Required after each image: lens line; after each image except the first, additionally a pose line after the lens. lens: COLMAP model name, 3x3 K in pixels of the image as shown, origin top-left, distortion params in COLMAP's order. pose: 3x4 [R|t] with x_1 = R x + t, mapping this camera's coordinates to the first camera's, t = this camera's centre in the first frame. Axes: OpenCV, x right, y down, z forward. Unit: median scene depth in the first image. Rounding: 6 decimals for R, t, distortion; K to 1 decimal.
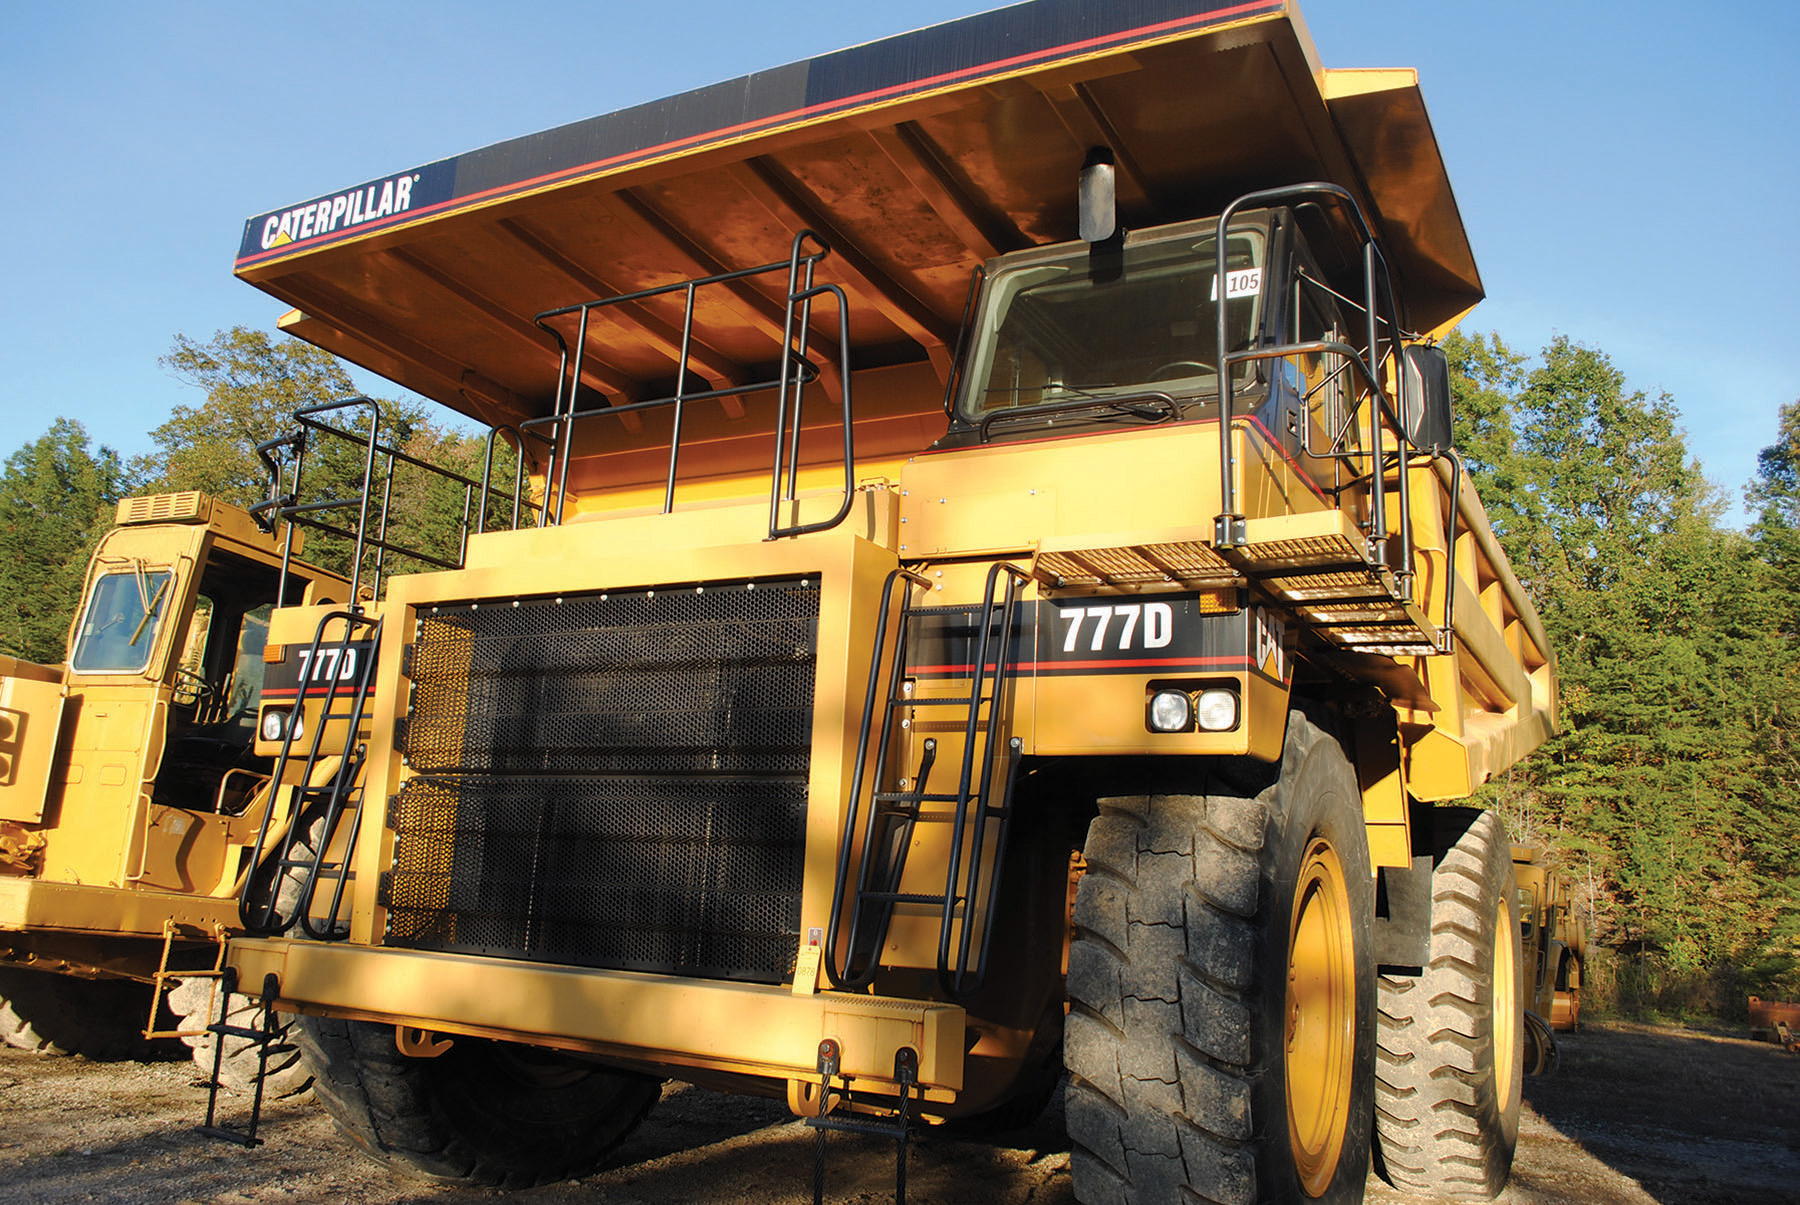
lens RADIAL K [[1441.1, 0, 900.0], [0, 1441.1, 602.5], [0, 0, 1]] dist [-0.079655, 0.007377]
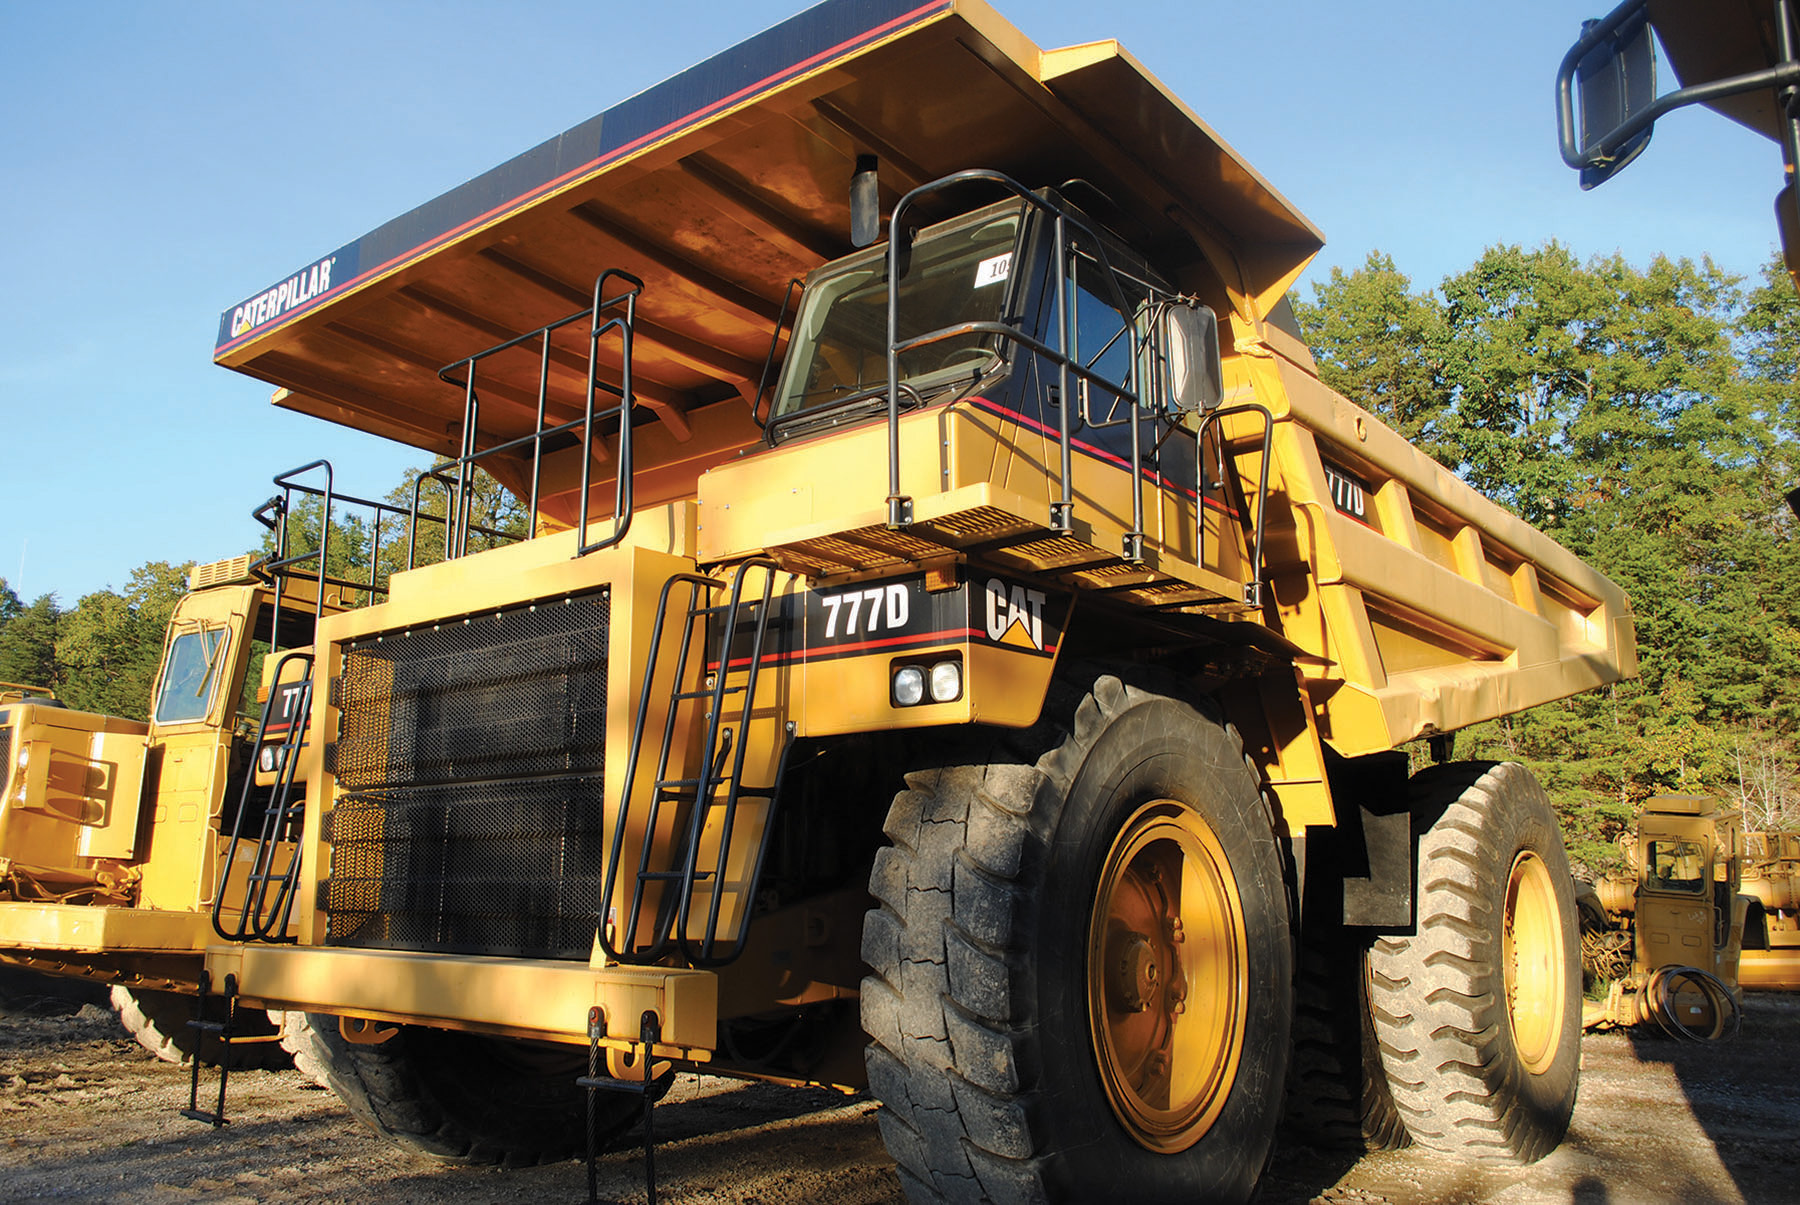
lens RADIAL K [[1441.1, 0, 900.0], [0, 1441.1, 602.5], [0, 0, 1]] dist [-0.079655, 0.007377]
pose [[0.982851, -0.085206, -0.163536, 0.288884], [0.084965, 0.996348, -0.008481, 0.018493], [0.163661, -0.005559, 0.986501, -0.033046]]
